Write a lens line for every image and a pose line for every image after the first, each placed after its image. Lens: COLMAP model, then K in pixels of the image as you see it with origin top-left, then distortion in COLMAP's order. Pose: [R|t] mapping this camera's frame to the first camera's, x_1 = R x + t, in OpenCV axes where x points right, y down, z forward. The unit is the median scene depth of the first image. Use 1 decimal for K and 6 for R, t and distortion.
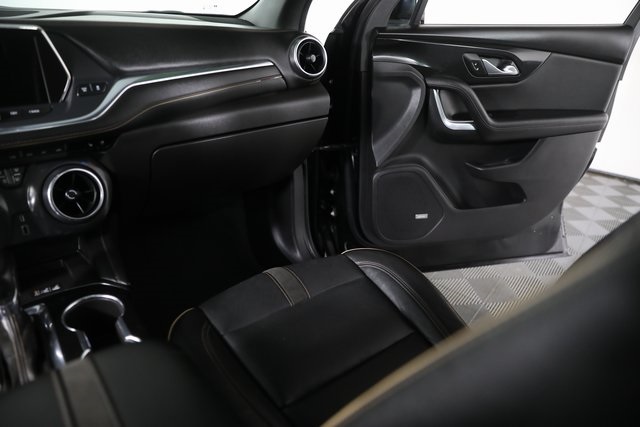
lens RADIAL K [[433.9, 0, 318.1], [0, 433.9, 213.9], [0, 0, 1]] dist [-0.105215, 0.071136]
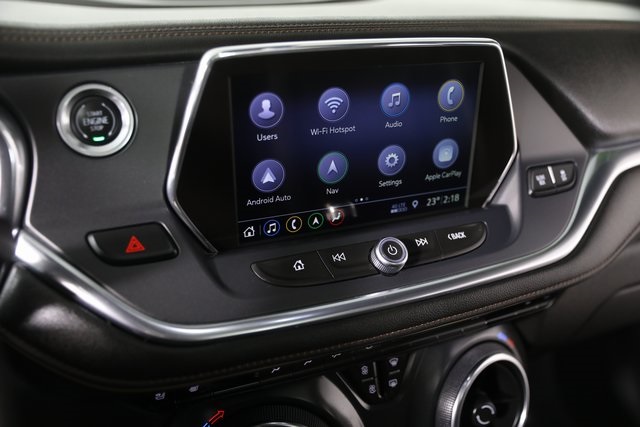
lens RADIAL K [[556.1, 0, 317.3], [0, 556.1, 213.6], [0, 0, 1]] dist [-0.043429, 0.003838]
pose [[0.963873, 0.105455, -0.244600, -0.448853], [-0.110843, 0.993803, -0.008327, -0.163425], [0.242206, 0.035139, 0.969588, 0.277203]]
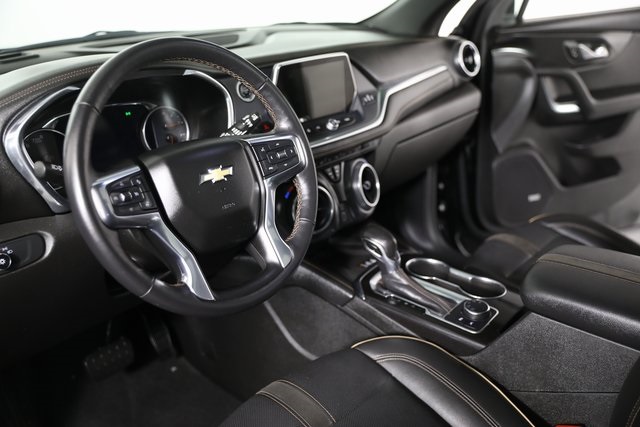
lens RADIAL K [[592.4, 0, 320.2], [0, 592.4, 216.8], [0, 0, 1]] dist [0.000402, 0.000000]
pose [[0.979854, -0.118476, 0.160779, -0.710349], [0.127946, 0.990528, -0.049848, 0.079201], [-0.153351, 0.069415, 0.985731, -0.468679]]
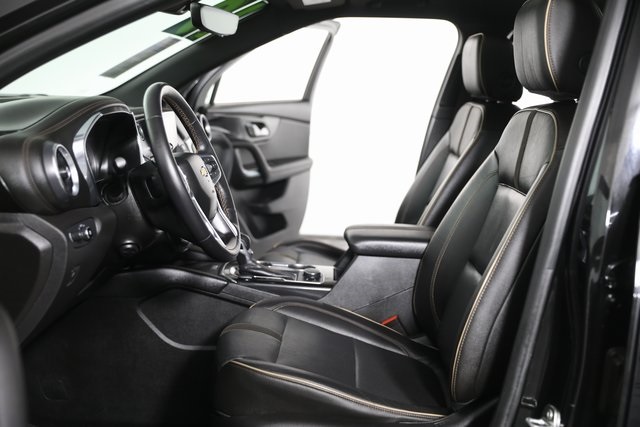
lens RADIAL K [[744.5, 0, 319.7], [0, 744.5, 214.7], [0, 0, 1]] dist [0.039464, 0.000000]
pose [[0.621912, -0.129294, 0.772340, -1.770364], [0.313372, 0.944952, -0.094147, 0.266027], [-0.717651, 0.300581, 0.628194, -0.768103]]
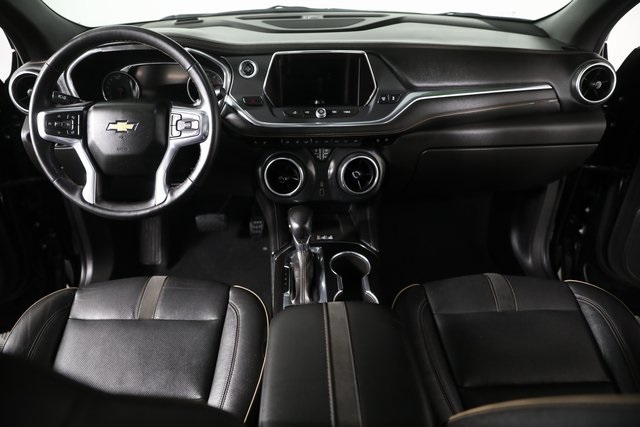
lens RADIAL K [[433.9, 0, 319.2], [0, 433.9, 214.3], [0, 0, 1]] dist [-0.105215, 0.071136]
pose [[0.810140, 0.281950, -0.513982, 0.048121], [-0.228425, 0.959275, 0.166175, -0.090191], [0.539903, -0.017218, 0.841551, -0.165194]]
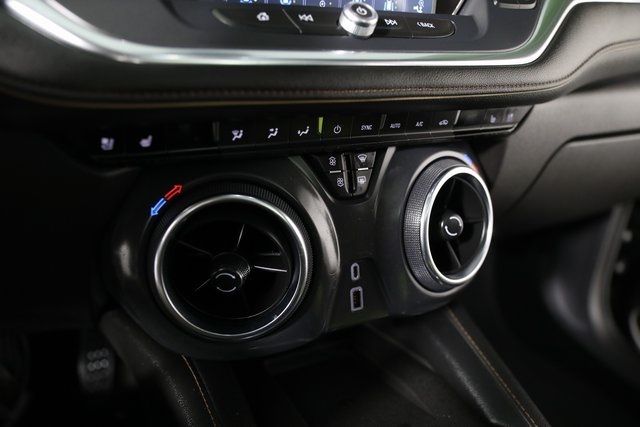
lens RADIAL K [[471.9, 0, 317.4], [0, 471.9, 217.8], [0, 0, 1]] dist [-0.062000, 0.003844]
pose [[0.976332, 0.109033, -0.186780, -0.446610], [-0.114183, 0.993314, -0.017007, -0.021357], [0.183677, 0.037931, 0.982255, 0.350994]]
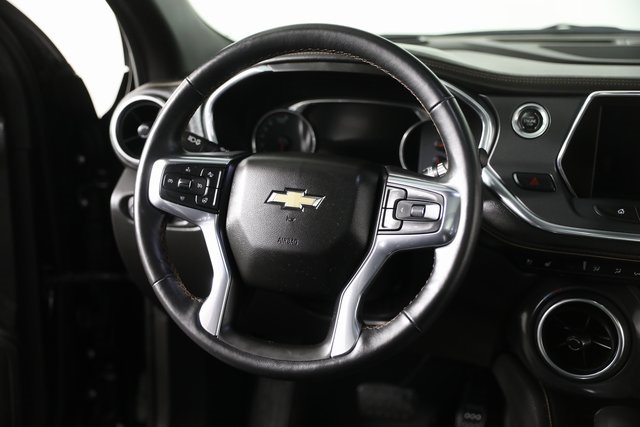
lens RADIAL K [[729.5, 0, 318.1], [0, 729.5, 213.6], [0, 0, 1]] dist [0.019627, 0.000000]
pose [[0.591740, 0.222038, -0.774947, -0.122276], [-0.330607, 0.943599, 0.017913, -0.038857], [0.735216, 0.245603, 0.631773, -0.134523]]
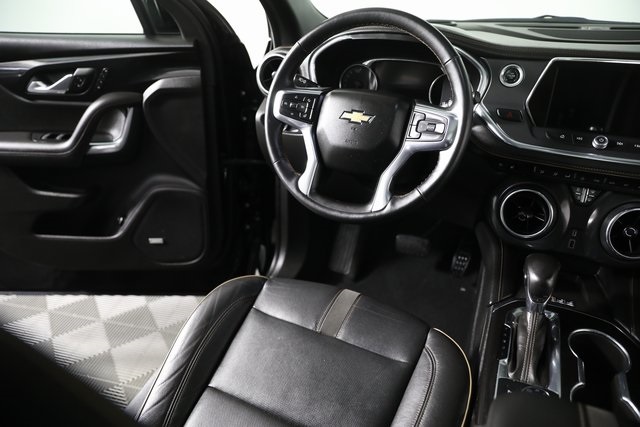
lens RADIAL K [[433.9, 0, 317.9], [0, 433.9, 213.9], [0, 0, 1]] dist [-0.105215, 0.071136]
pose [[0.442465, 0.396488, -0.804376, -0.093866], [-0.368321, 0.898157, 0.240111, -0.034979], [0.817658, 0.190028, 0.543438, -0.105161]]
